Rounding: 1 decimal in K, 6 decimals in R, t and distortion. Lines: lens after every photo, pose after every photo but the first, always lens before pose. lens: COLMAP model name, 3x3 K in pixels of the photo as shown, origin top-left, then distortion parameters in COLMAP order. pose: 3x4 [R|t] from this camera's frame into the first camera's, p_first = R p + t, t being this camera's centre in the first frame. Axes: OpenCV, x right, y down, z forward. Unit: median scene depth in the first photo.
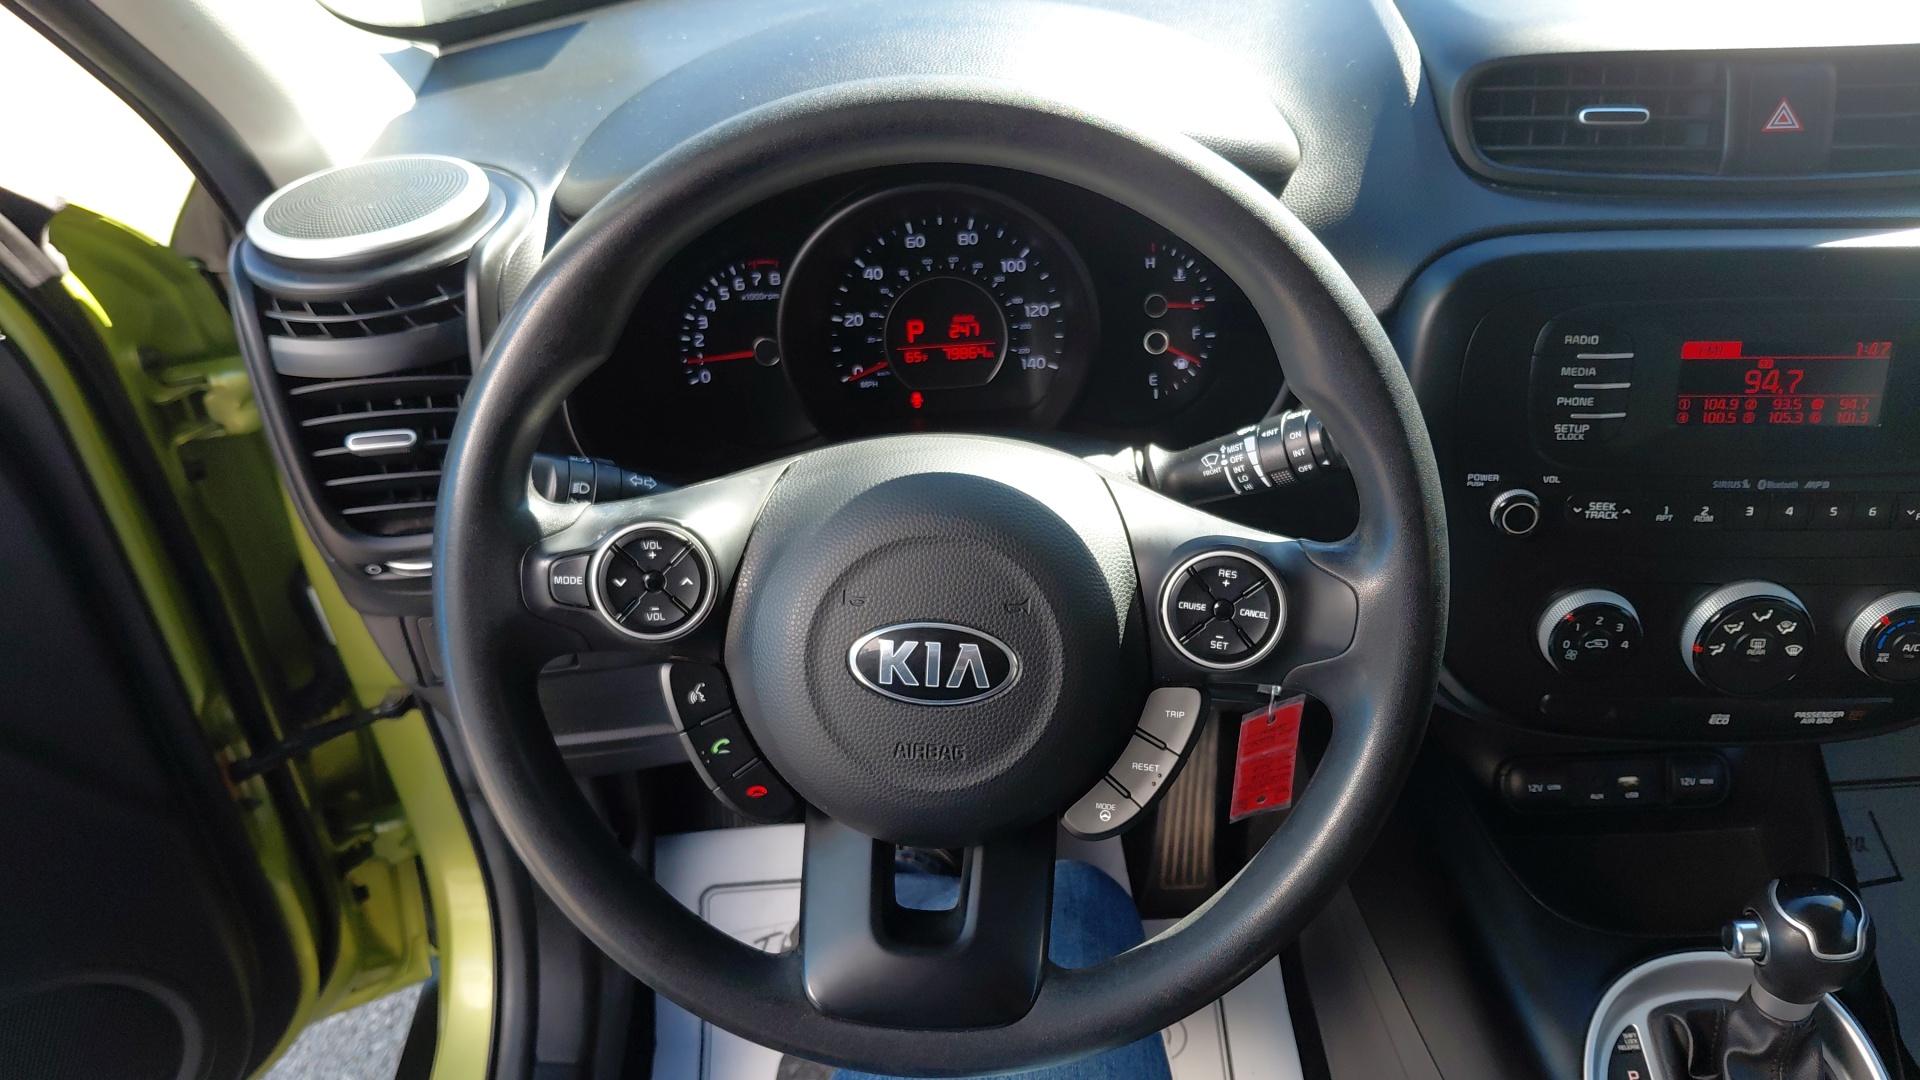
lens RADIAL K [[1421.1, 0, 977.7], [0, 1421.1, 565.3], [0, 0, 1]] dist [0.179132, -0.282885]
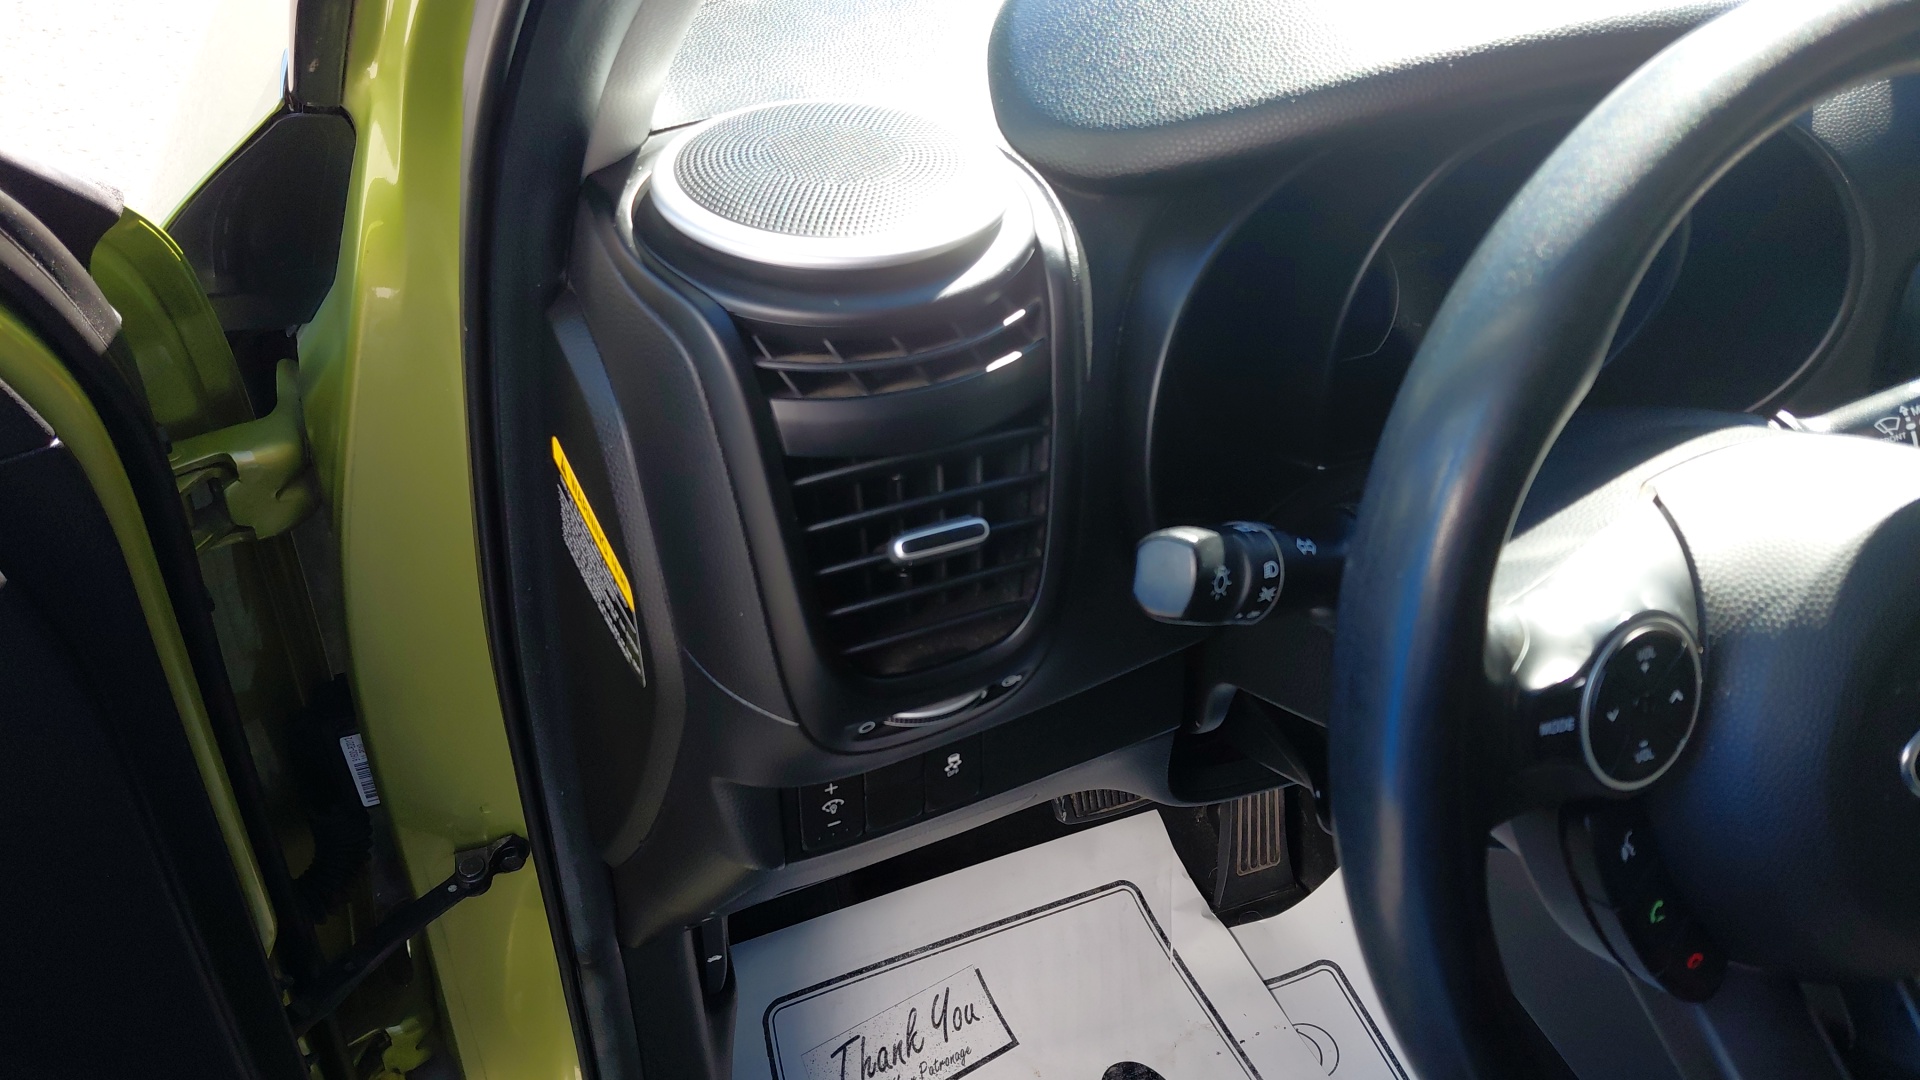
lens RADIAL K [[1410.9, 0, 977.7], [0, 1410.9, 532.4], [0, 0, 1]] dist [0.048974, -0.003830]
pose [[0.923441, -0.136472, 0.358654, -0.602653], [0.124535, 0.990617, 0.056295, -0.118510], [-0.362971, -0.007320, 0.931772, 0.390156]]
